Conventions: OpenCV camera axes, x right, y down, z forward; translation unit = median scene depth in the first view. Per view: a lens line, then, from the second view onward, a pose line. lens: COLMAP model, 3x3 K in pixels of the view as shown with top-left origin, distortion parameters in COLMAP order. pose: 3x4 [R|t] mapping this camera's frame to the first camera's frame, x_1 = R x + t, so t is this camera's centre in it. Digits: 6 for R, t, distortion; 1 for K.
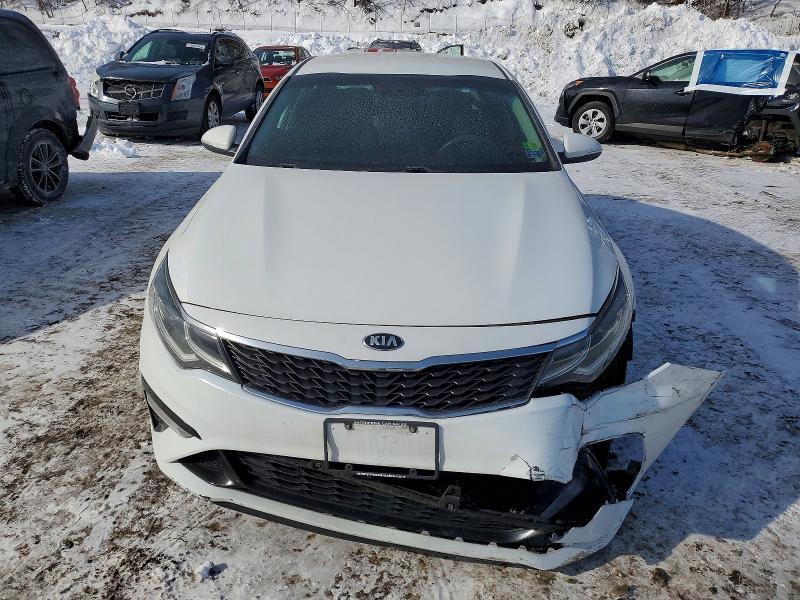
lens RADIAL K [[621.1, 0, 407.7], [0, 621.1, 296.0], [0, 0, 1]] dist [0.013377, 0.018578]
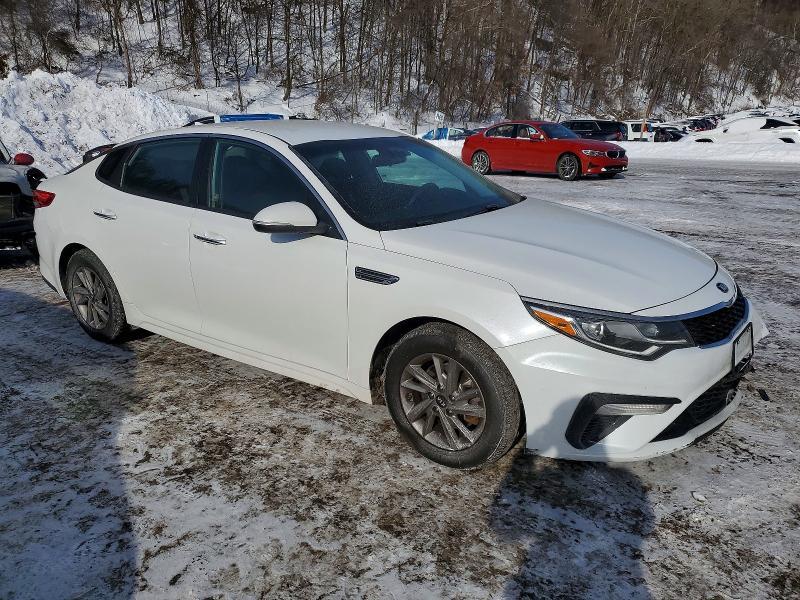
lens RADIAL K [[621.1, 0, 402.7], [0, 621.1, 301.0], [0, 0, 1]] dist [0.013377, 0.018578]
pose [[0.553868, -0.257667, 0.791731, -1.175279], [0.324125, 0.942623, 0.080028, -0.191974], [-0.766924, 0.212295, 0.605605, 0.431408]]
